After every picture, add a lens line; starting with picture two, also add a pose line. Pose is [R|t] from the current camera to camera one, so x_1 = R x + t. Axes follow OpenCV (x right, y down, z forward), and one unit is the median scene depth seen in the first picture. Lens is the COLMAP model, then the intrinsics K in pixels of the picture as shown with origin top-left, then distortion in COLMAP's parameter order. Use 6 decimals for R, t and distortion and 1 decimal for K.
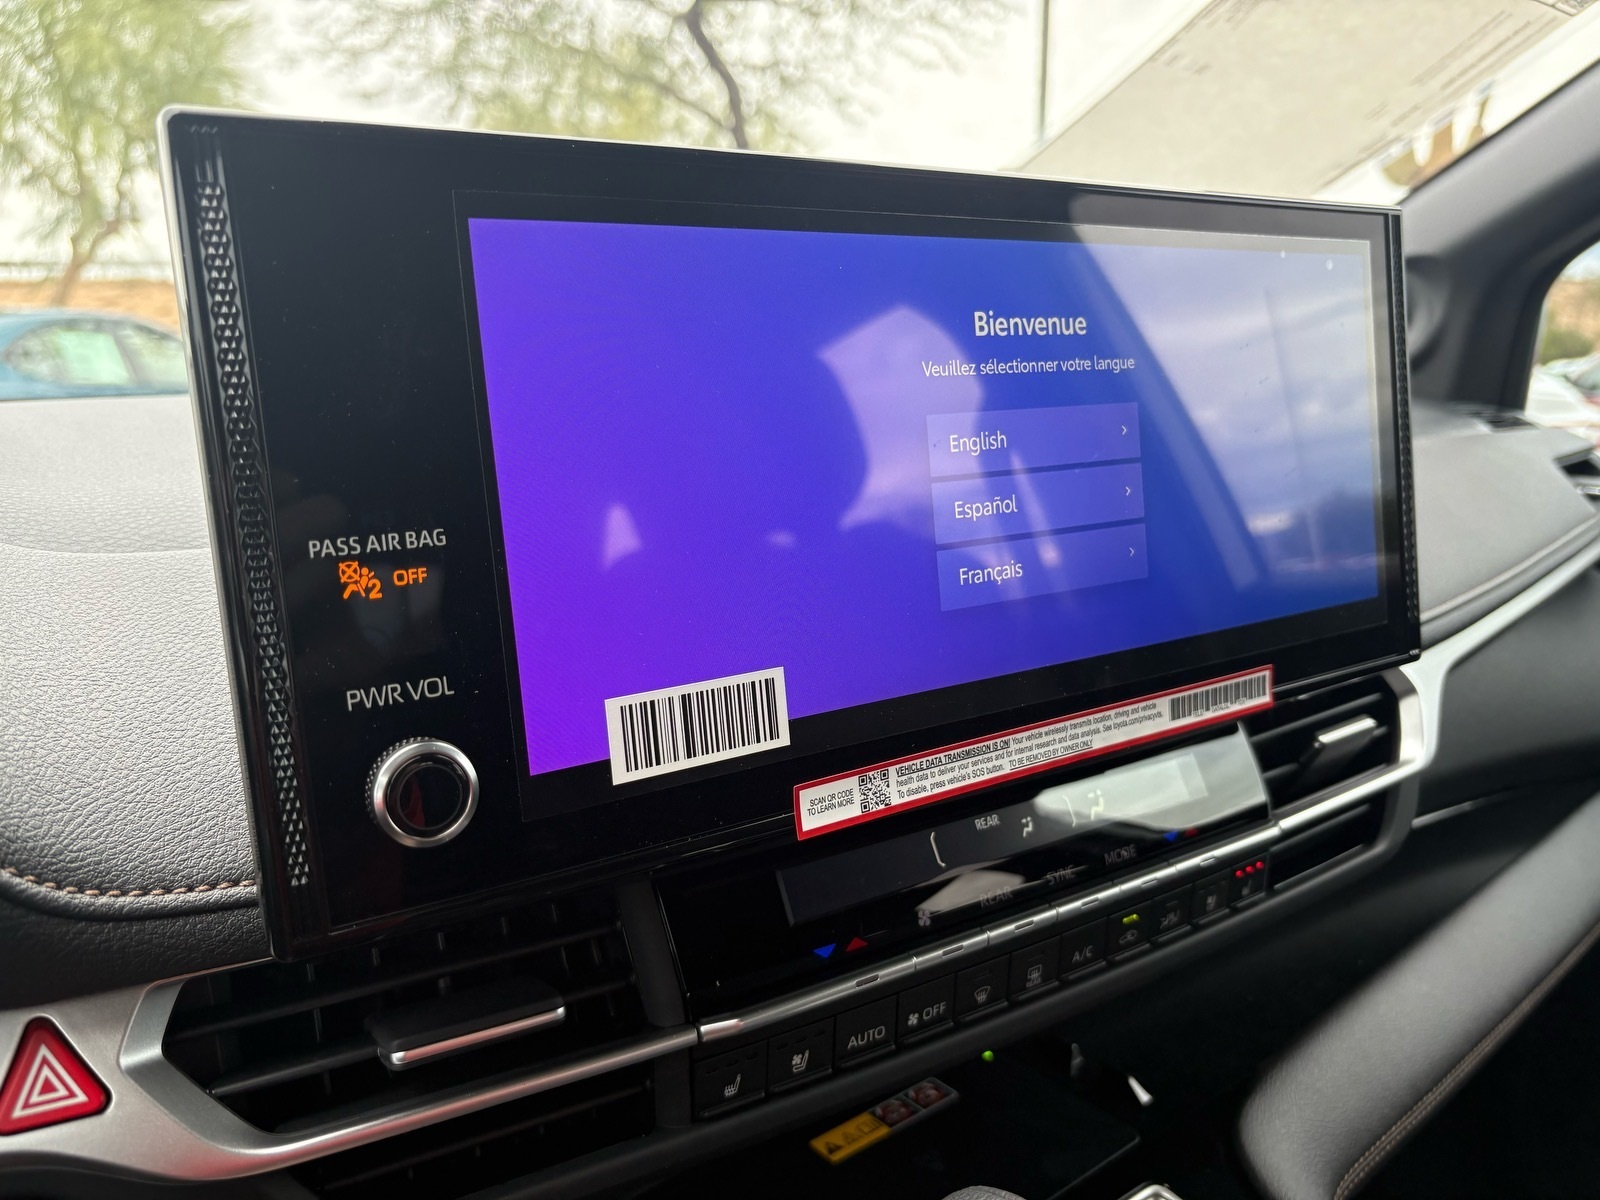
lens RADIAL K [[1232.3, 0, 790.8], [0, 1232.3, 601.6], [0, 0, 1]] dist [-0.000201, -0.034222]
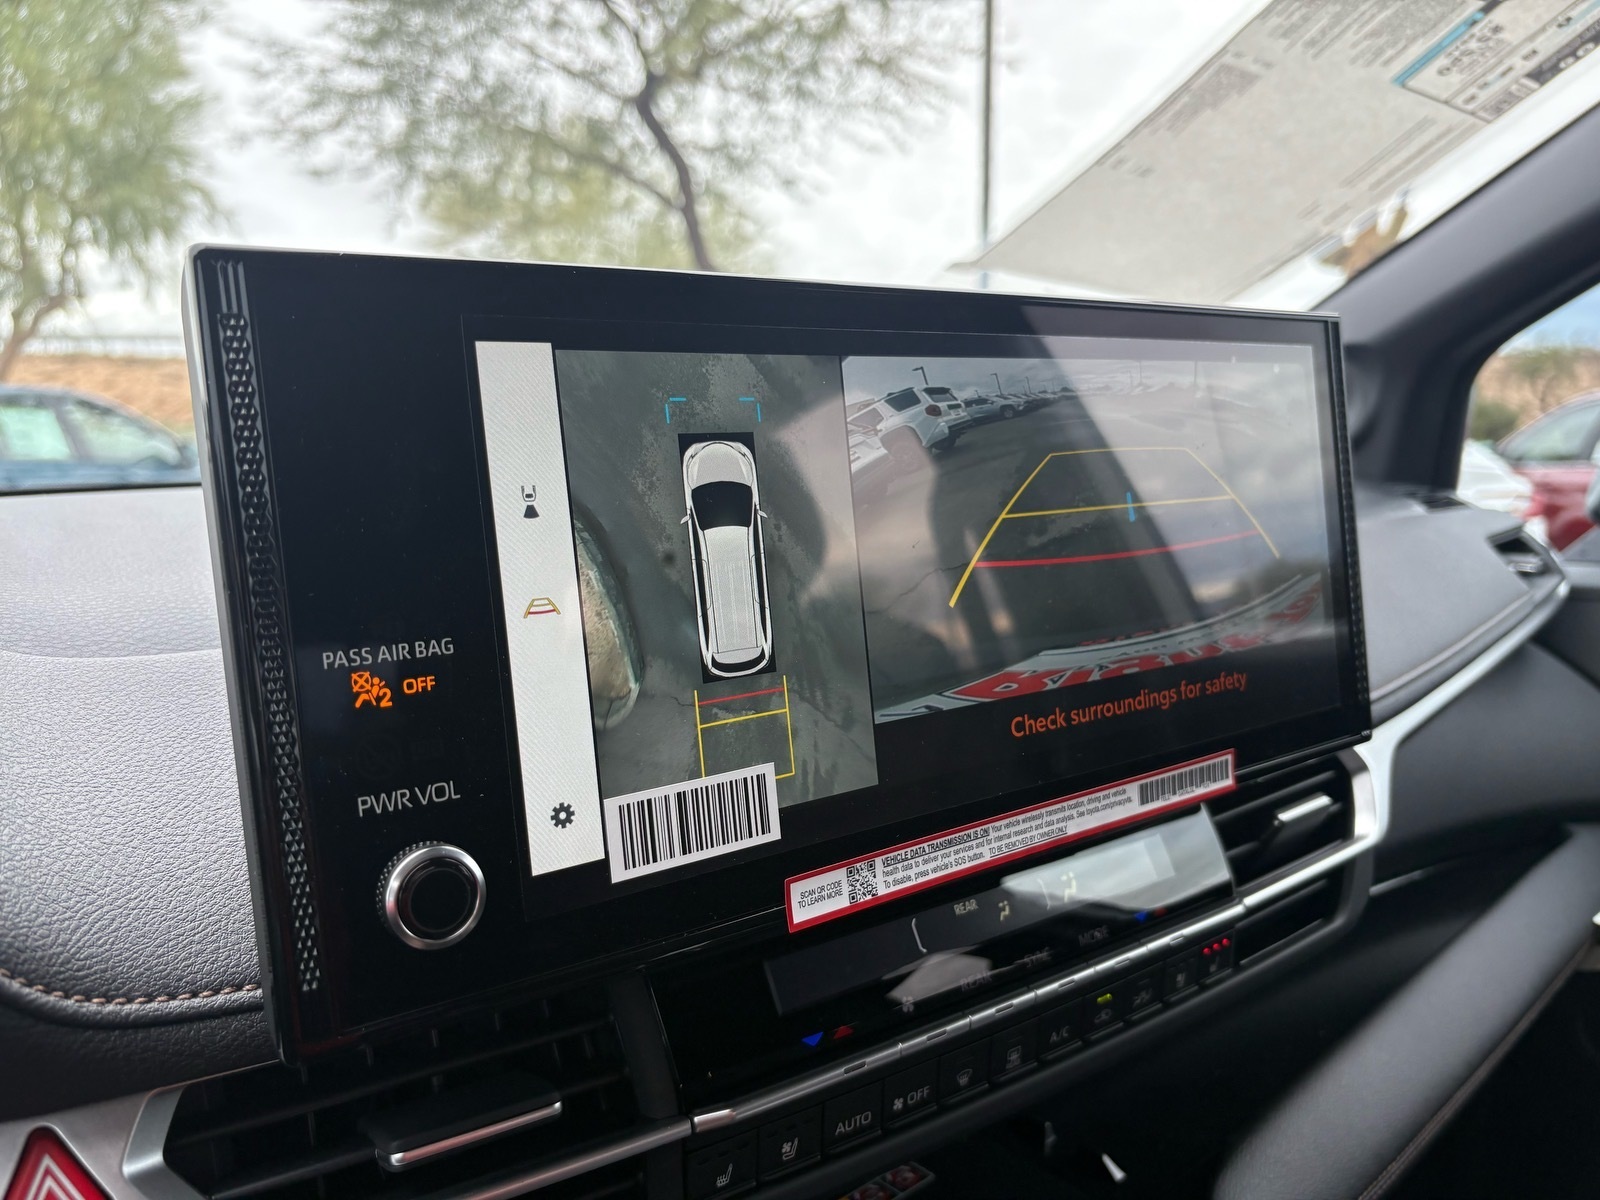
lens RADIAL K [[1231.0, 0, 799.1], [0, 1231.0, 608.2], [0, 0, 1]] dist [-0.003764, -0.030956]
pose [[0.998966, -0.008742, 0.044617, -0.027101], [0.011112, 0.998525, -0.053154, -0.019675], [-0.044087, 0.053595, 0.997589, -0.036329]]
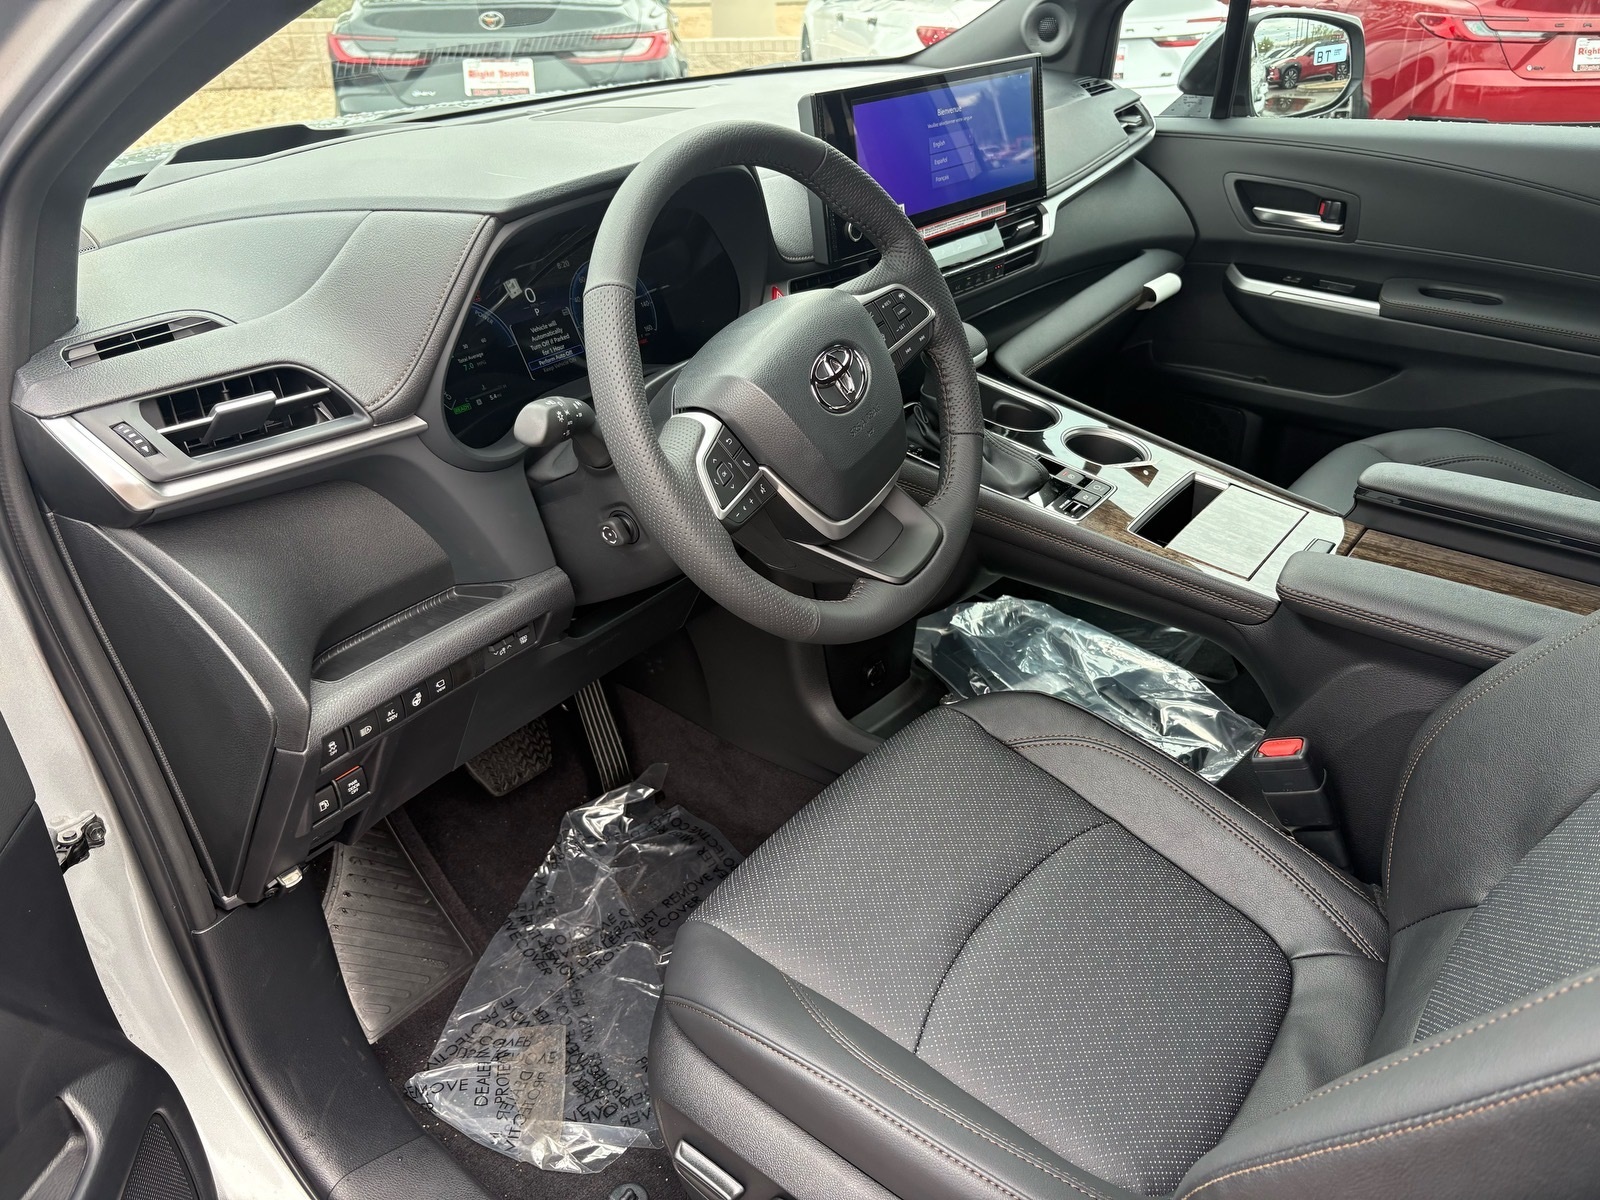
lens RADIAL K [[1231.0, 0, 799.1], [0, 1231.0, 608.2], [0, 0, 1]] dist [-0.003764, -0.030956]
pose [[0.967779, -0.126010, 0.218001, -1.331391], [0.052788, 0.948065, 0.313665, 0.025672], [-0.246204, -0.292050, 0.924170, -2.968869]]
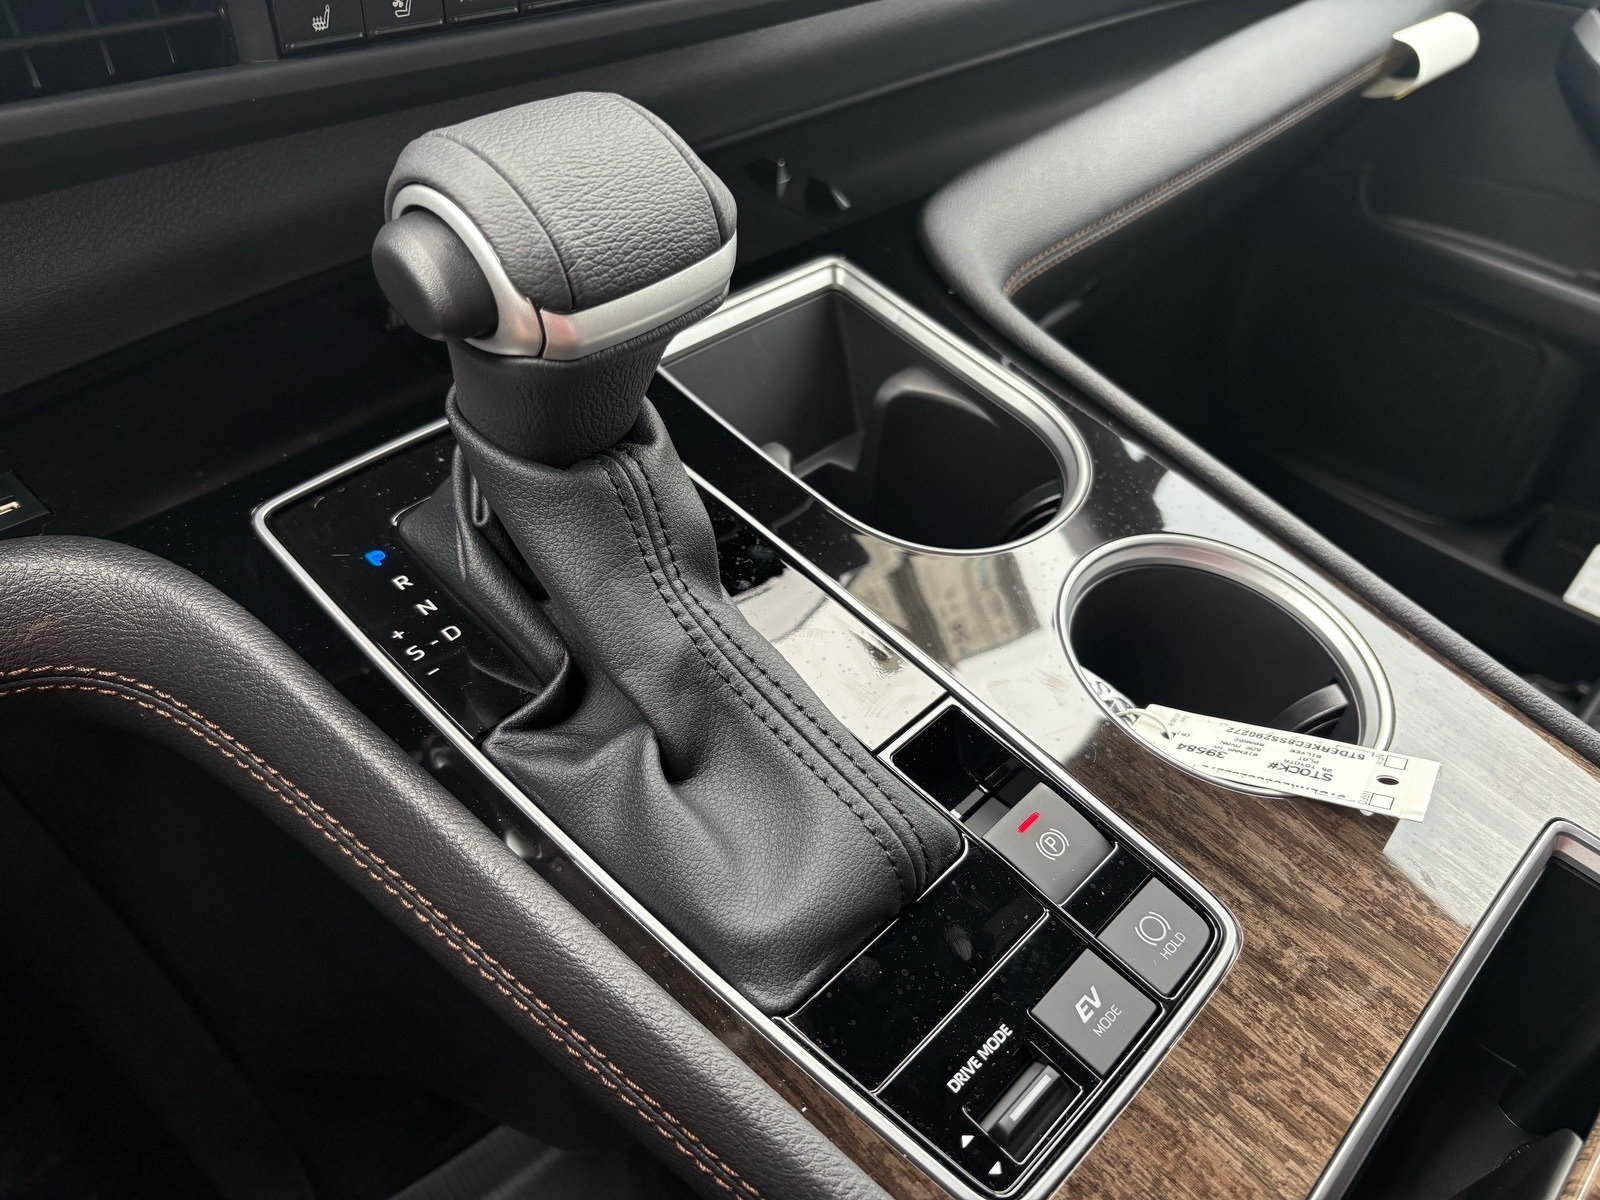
lens RADIAL K [[1232.3, 0, 790.8], [0, 1232.3, 601.6], [0, 0, 1]] dist [-0.000201, -0.034222]
pose [[0.989597, -0.048845, 0.135322, 0.145255], [-0.023592, 0.872774, 0.487554, 0.308935], [-0.141920, -0.485674, 0.862542, -0.030609]]
